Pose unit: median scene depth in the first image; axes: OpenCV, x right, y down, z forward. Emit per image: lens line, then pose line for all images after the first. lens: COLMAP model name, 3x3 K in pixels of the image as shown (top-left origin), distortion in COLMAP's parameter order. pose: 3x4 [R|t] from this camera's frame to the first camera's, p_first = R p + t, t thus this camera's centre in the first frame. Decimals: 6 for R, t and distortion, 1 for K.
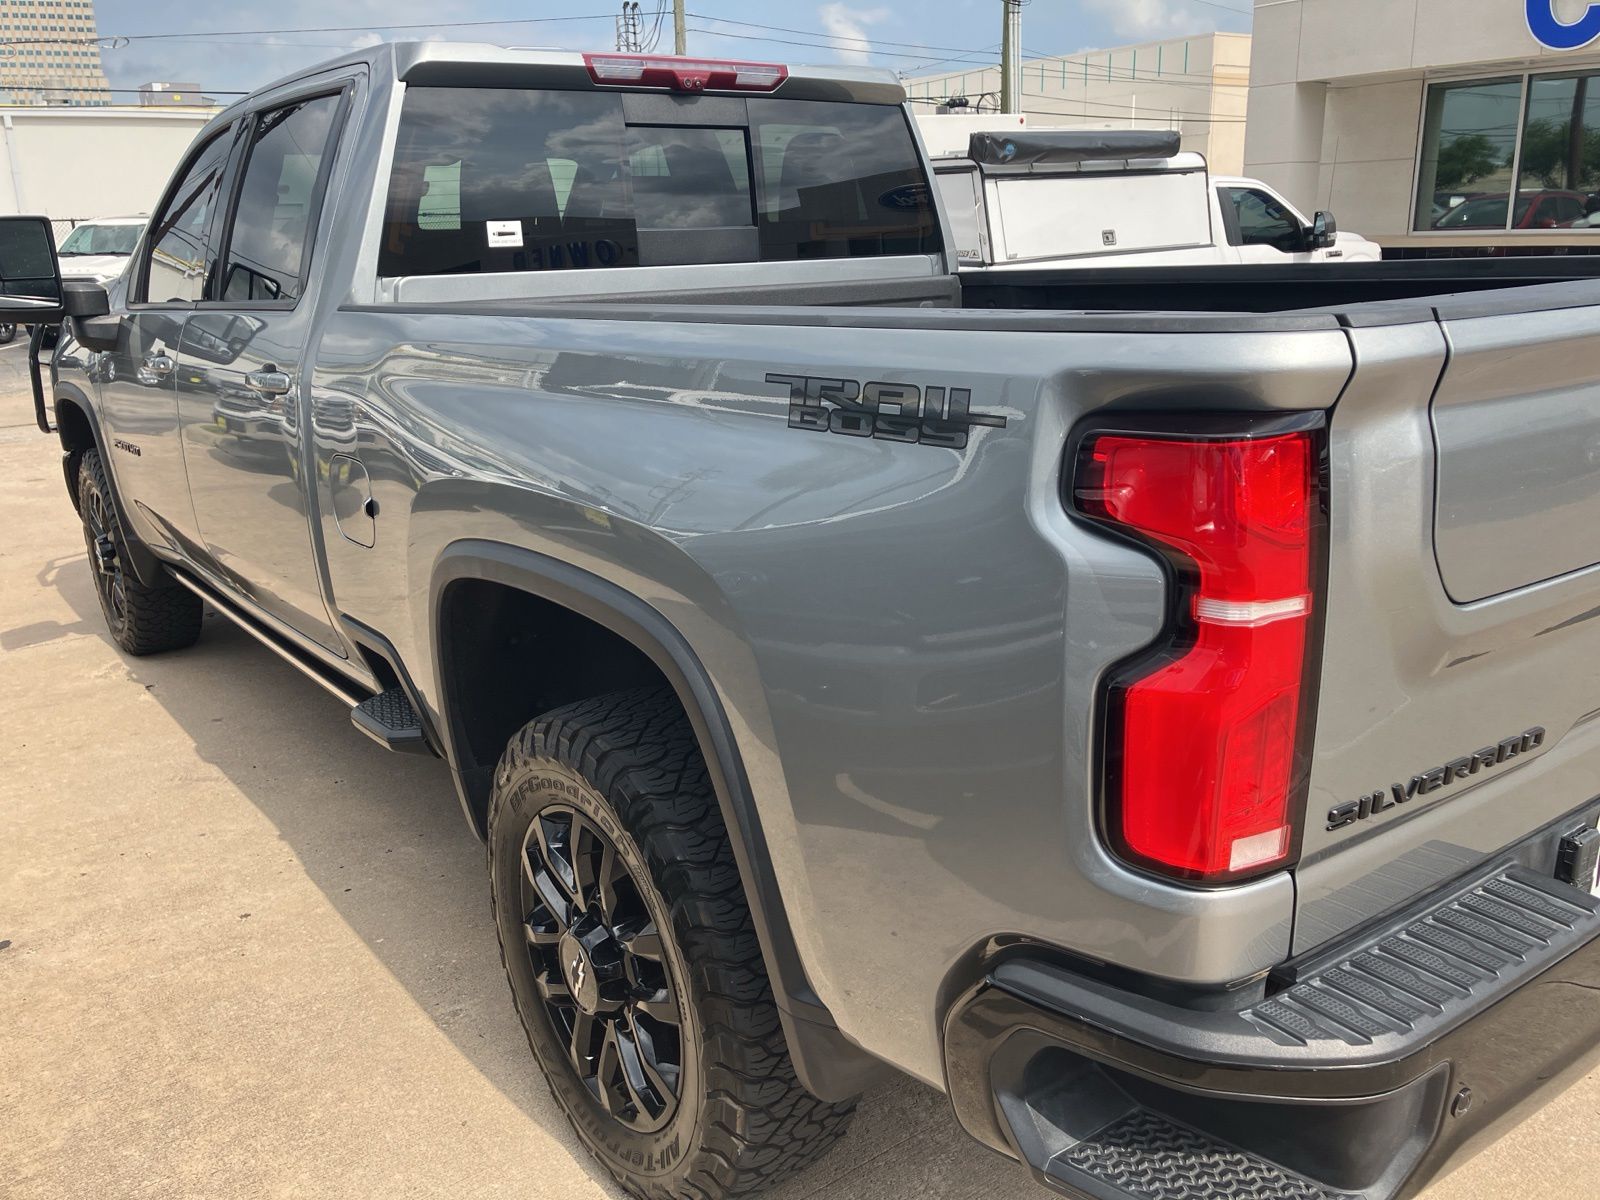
lens RADIAL K [[1336.0, 0, 799.4], [0, 1336.0, 601.7], [0, 0, 1]] dist [0.042383, -0.037603]
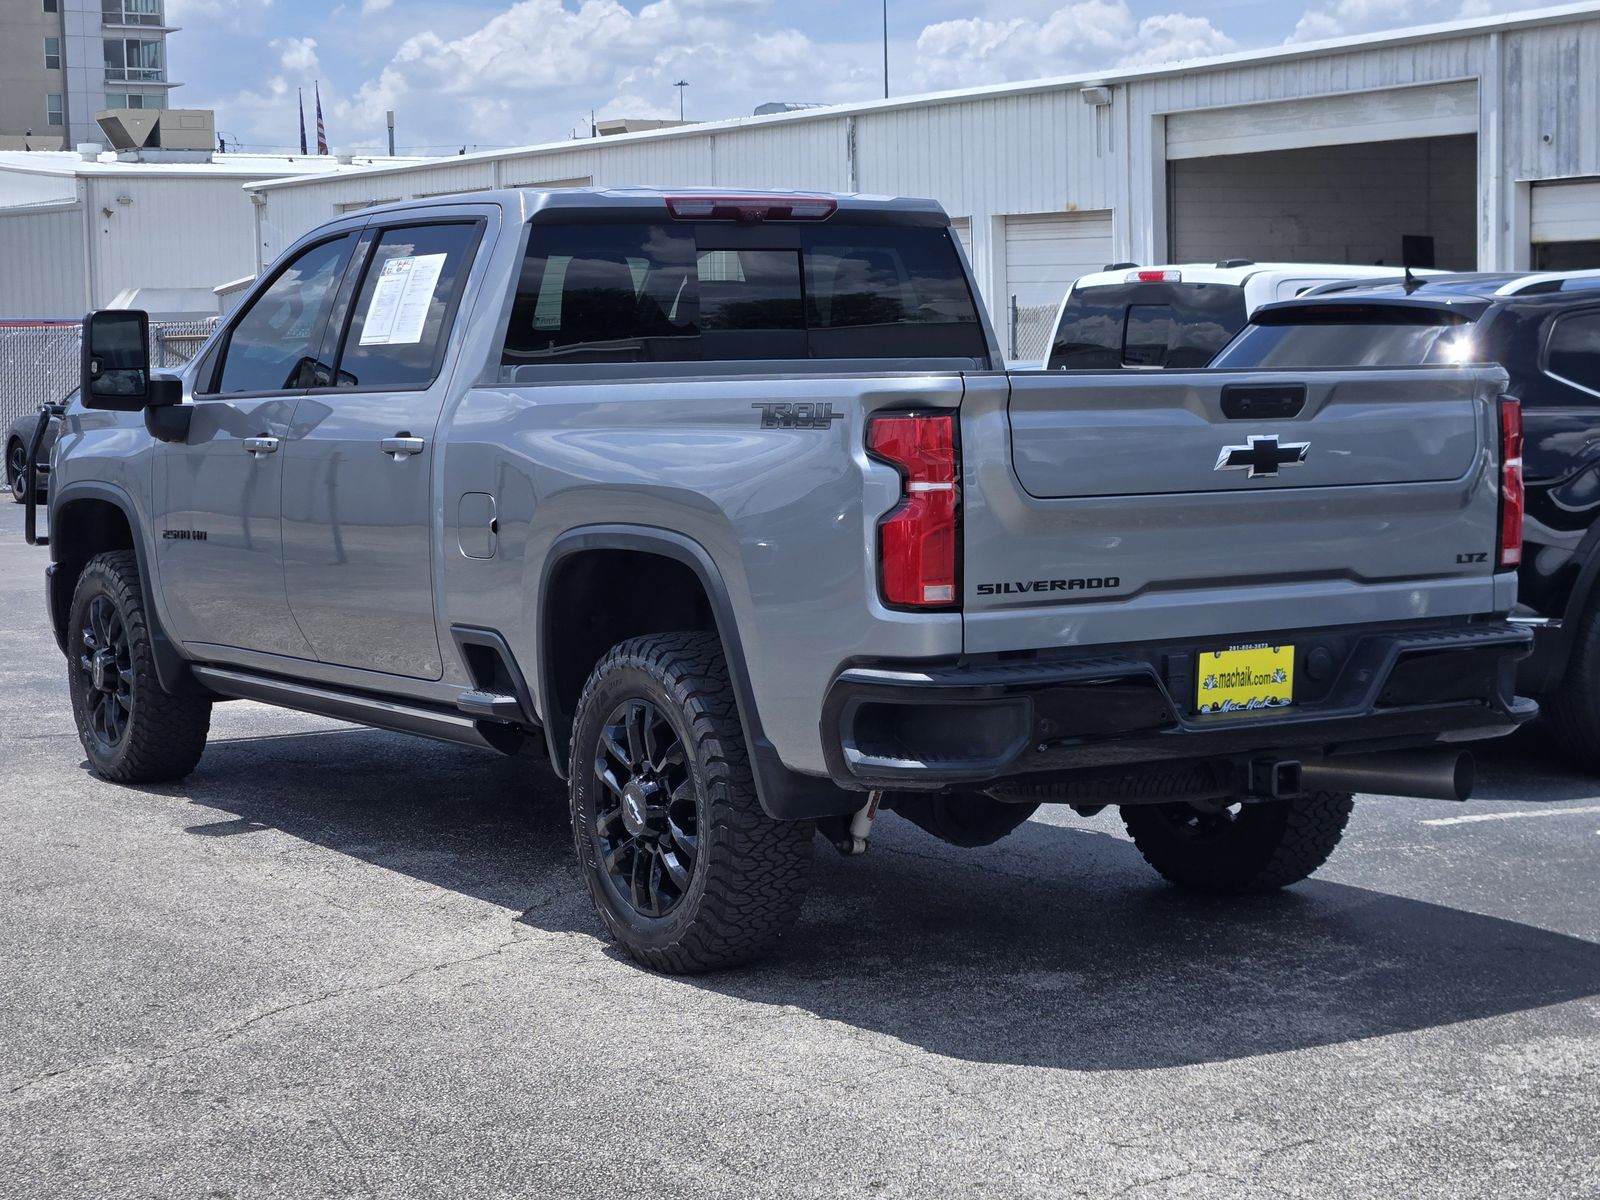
lens RADIAL K [[3099.2, 0, 797.6], [0, 3099.2, 600.0], [0, 0, 1]] dist [-0.137564, 0.000000]
pose [[0.995021, 0.028260, -0.095575, 0.541671], [-0.045275, 0.982467, -0.180855, 1.045586], [0.088788, 0.184282, 0.978855, -3.808534]]
